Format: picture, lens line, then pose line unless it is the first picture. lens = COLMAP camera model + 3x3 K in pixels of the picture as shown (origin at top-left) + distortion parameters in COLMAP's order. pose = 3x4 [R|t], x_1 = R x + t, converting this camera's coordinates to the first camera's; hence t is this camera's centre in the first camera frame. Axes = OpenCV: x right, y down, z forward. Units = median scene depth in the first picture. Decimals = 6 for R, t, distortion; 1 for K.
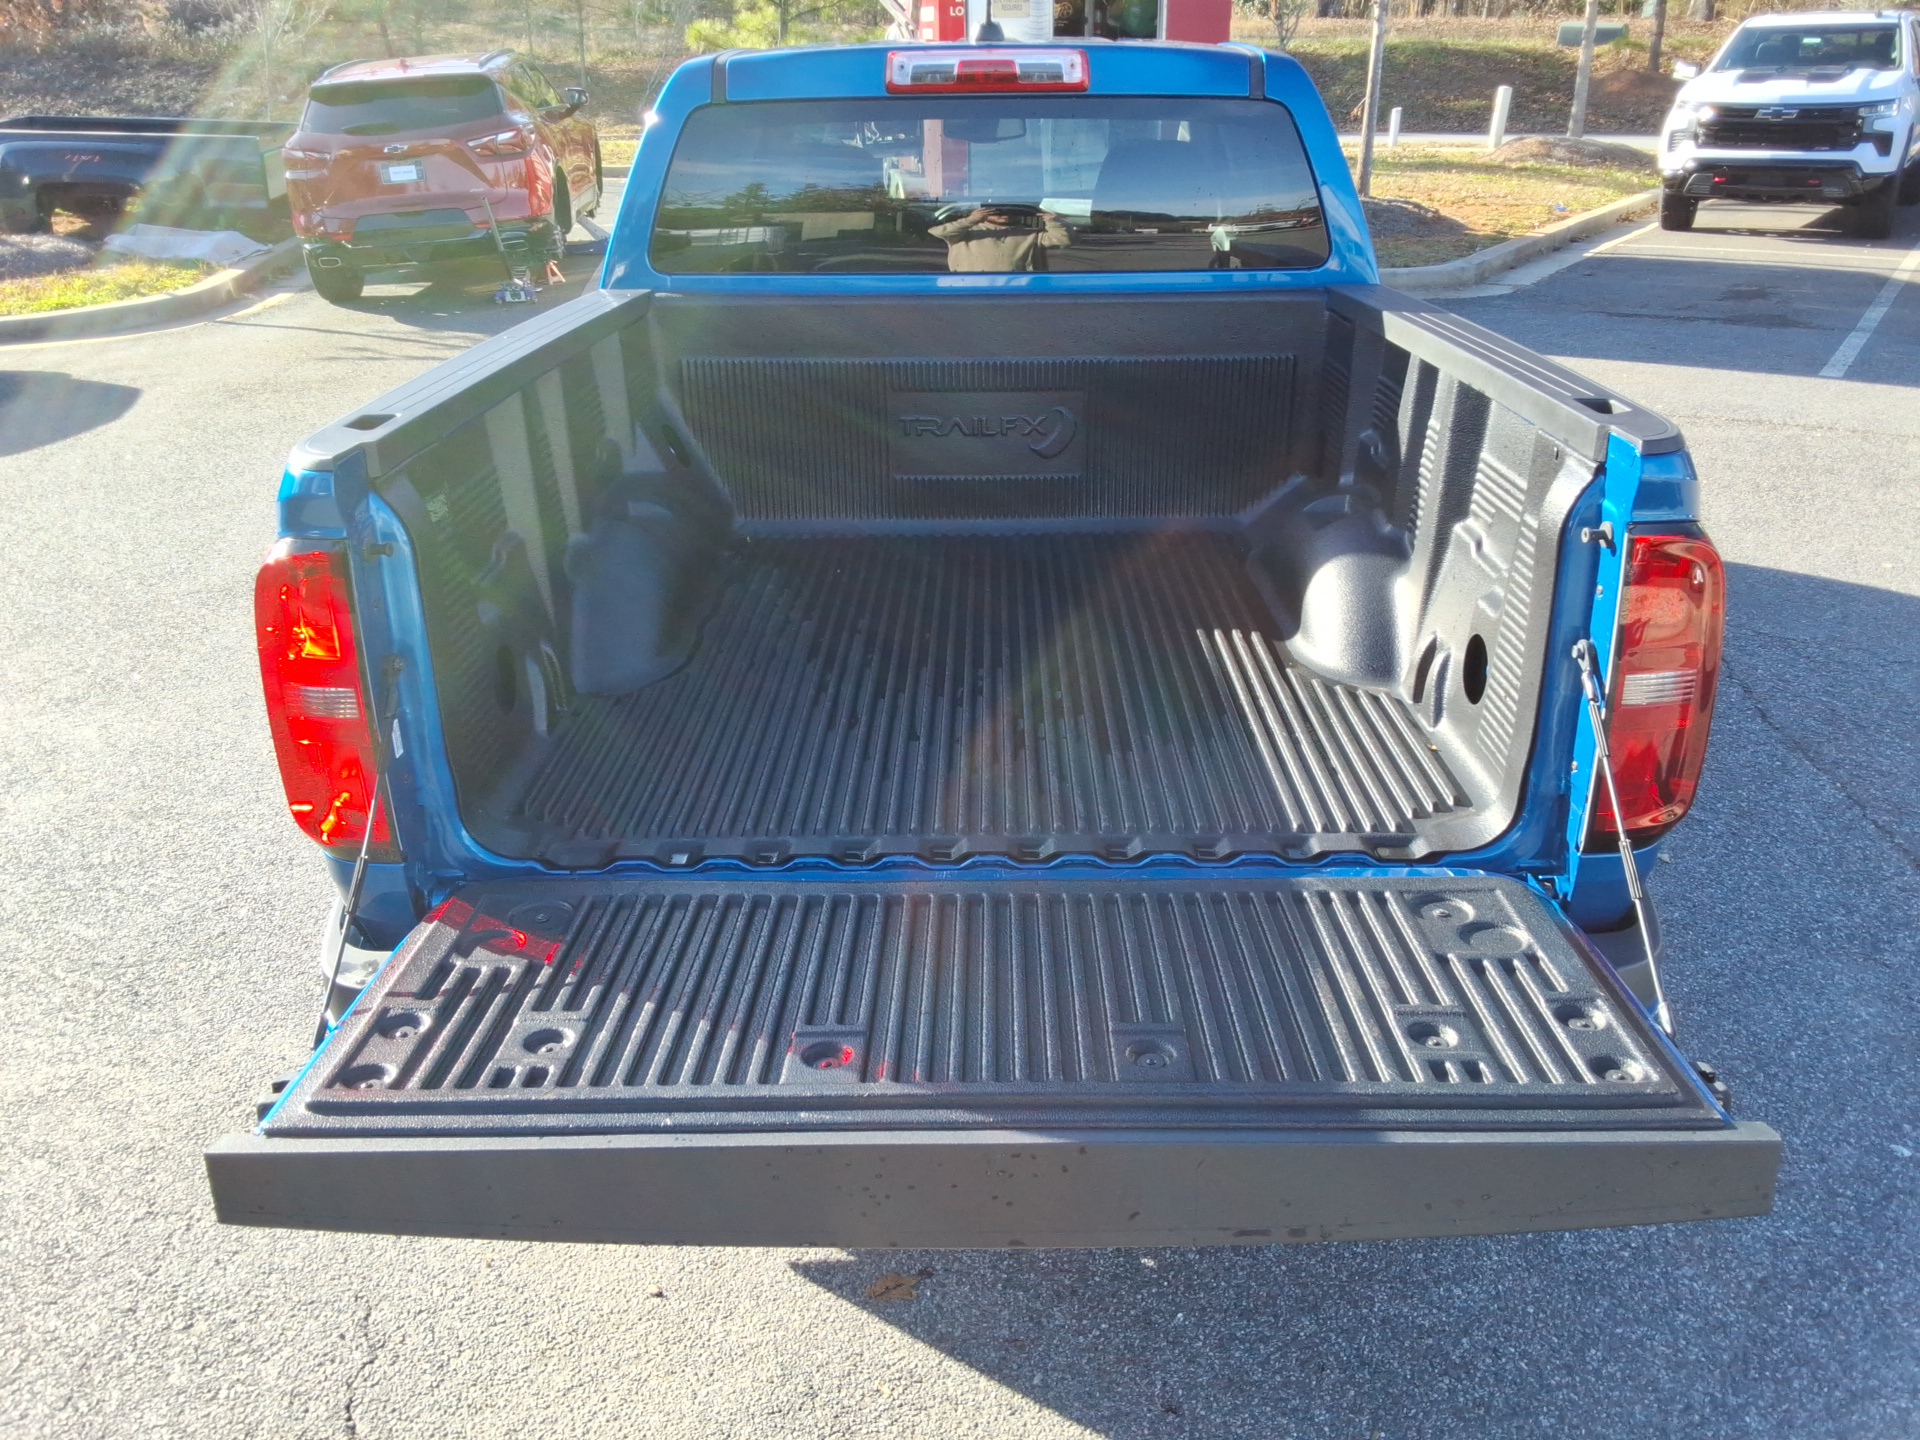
lens RADIAL K [[1558.1, 0, 972.5], [0, 1558.1, 711.1], [0, 0, 1]] dist [0.056970, -0.084537]
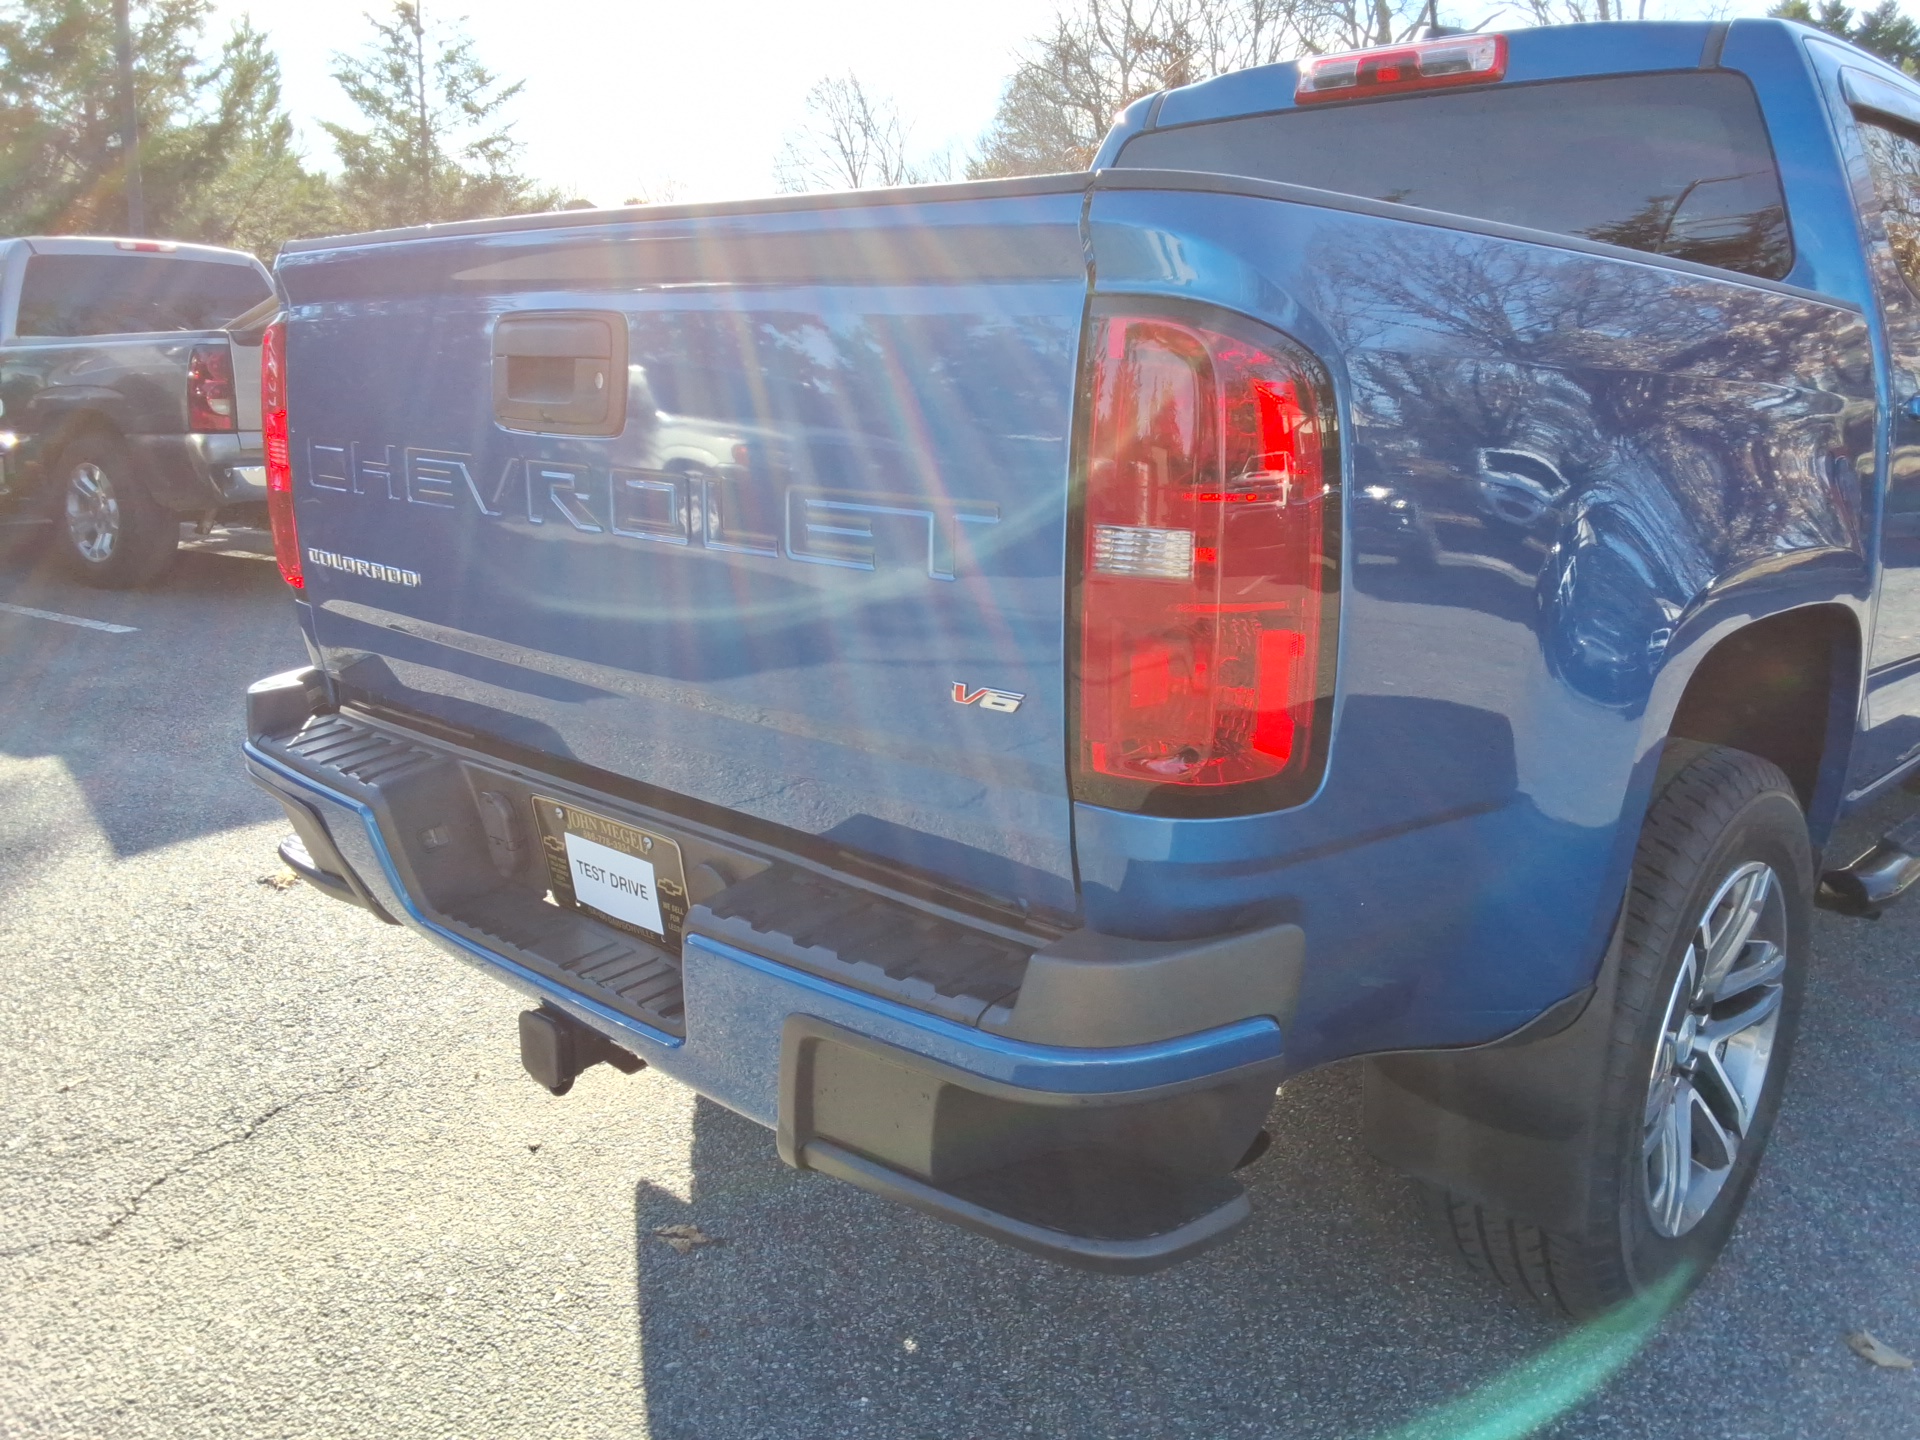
lens RADIAL K [[1549.6, 0, 972.6], [0, 1549.6, 710.9], [0, 0, 1]] dist [0.112880, -0.165443]
pose [[0.733397, 0.166216, -0.659167, 0.135286], [-0.279301, 0.957703, -0.069259, 0.019333], [0.619774, 0.234900, 0.748801, 0.074842]]
